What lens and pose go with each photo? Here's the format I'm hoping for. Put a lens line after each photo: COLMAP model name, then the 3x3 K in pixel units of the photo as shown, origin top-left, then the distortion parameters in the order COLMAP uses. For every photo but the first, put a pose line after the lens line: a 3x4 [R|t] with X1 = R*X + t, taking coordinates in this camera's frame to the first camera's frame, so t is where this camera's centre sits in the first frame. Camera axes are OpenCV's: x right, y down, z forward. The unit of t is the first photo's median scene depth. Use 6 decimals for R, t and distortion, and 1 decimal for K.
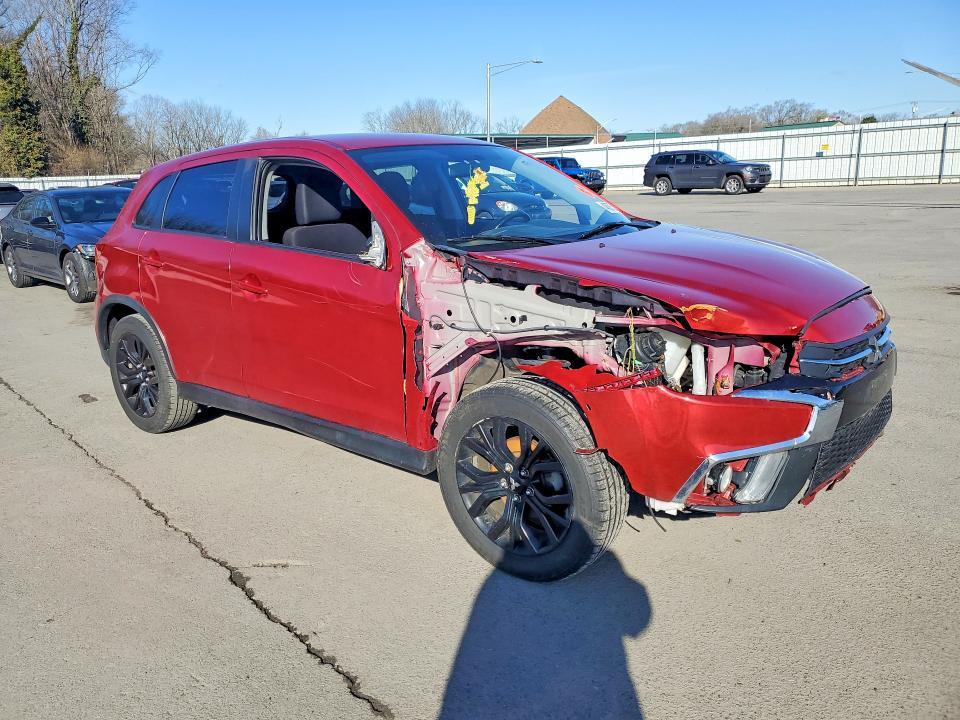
lens RADIAL K [[757.6, 0, 474.7], [0, 757.6, 357.9], [0, 0, 1]] dist [-0.004052, 0.009893]
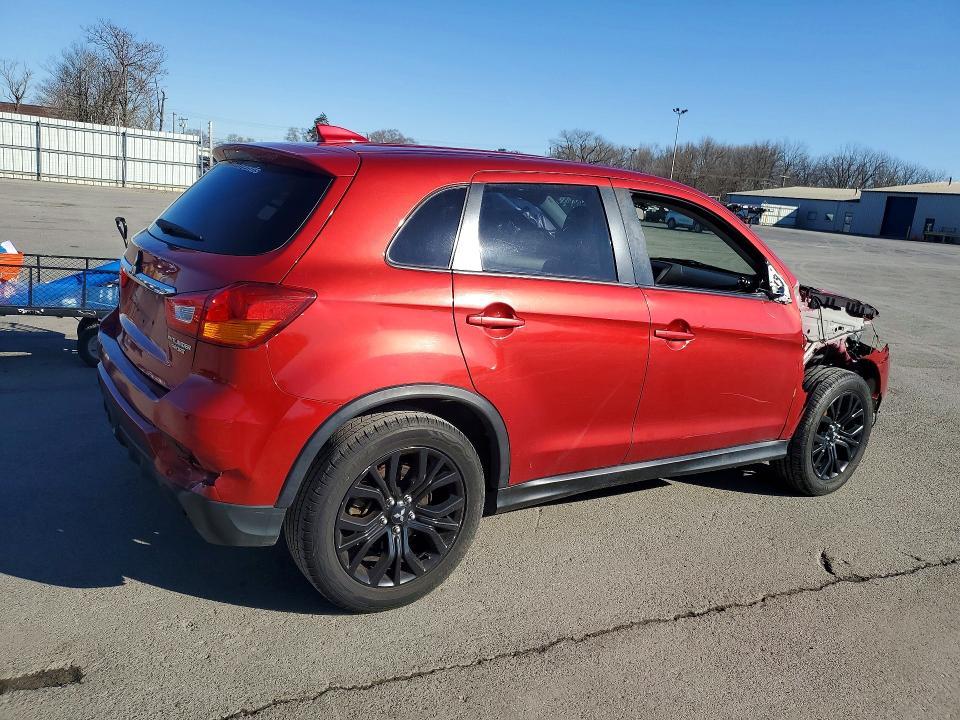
lens RADIAL K [[757.6, 0, 478.1], [0, 757.6, 359.9], [0, 0, 1]] dist [-0.004052, 0.009893]
pose [[0.207299, -0.134819, 0.968943, -0.389024], [0.114291, 0.987013, 0.112881, -0.059714], [-0.971578, 0.087341, 0.220016, 0.326061]]
